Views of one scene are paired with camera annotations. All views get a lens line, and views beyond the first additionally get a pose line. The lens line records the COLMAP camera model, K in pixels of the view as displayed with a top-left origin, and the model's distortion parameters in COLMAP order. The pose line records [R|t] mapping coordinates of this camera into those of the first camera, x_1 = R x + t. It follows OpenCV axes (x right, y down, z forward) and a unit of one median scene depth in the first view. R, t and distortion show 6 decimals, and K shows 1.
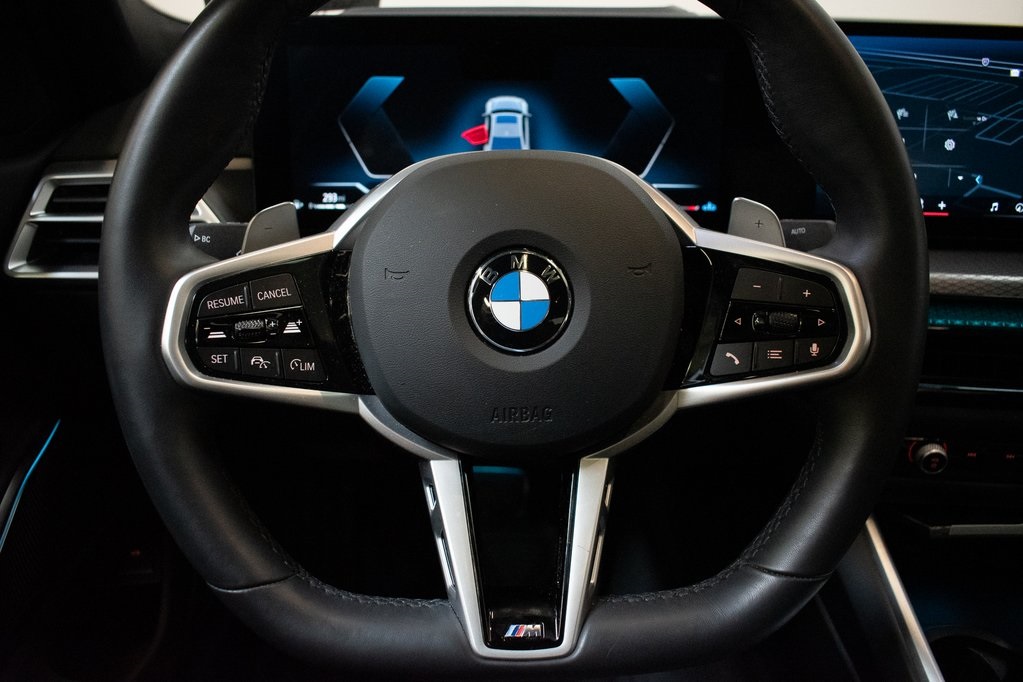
lens RADIAL K [[801.7, 0, 508.5], [0, 801.7, 341.4], [0, 0, 1]] dist [-0.104093, 0.025103]
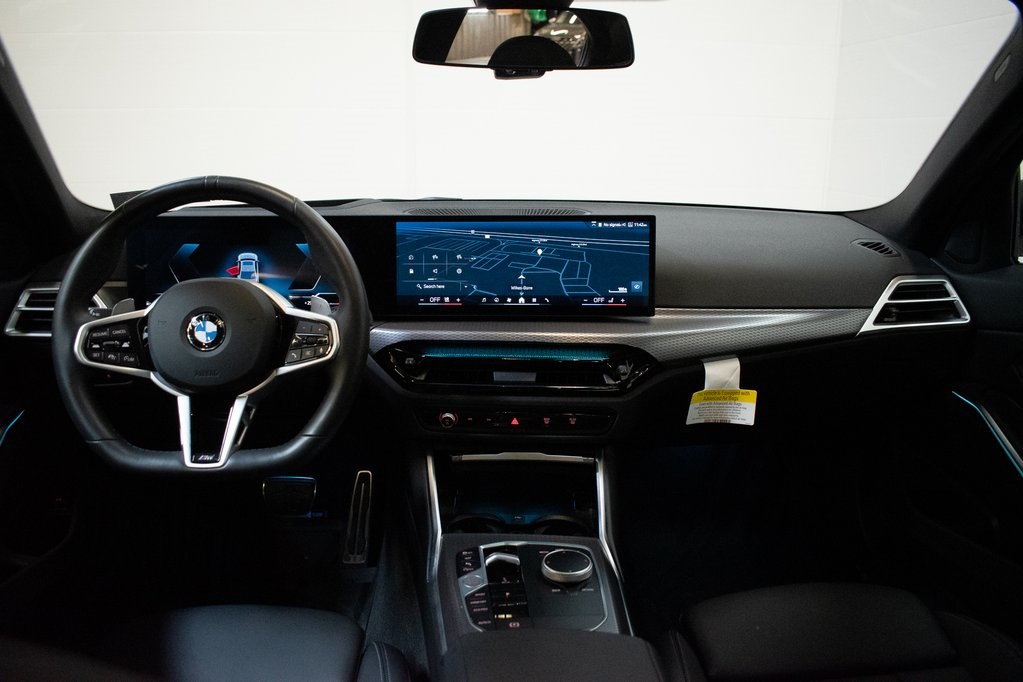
lens RADIAL K [[801.7, 0, 515.0], [0, 801.7, 341.2], [0, 0, 1]] dist [-0.104093, 0.025103]
pose [[0.997260, -0.008092, 0.073528, 0.797797], [0.019301, 0.988032, -0.153037, 0.381068], [-0.071410, 0.154037, 0.985481, -1.593408]]
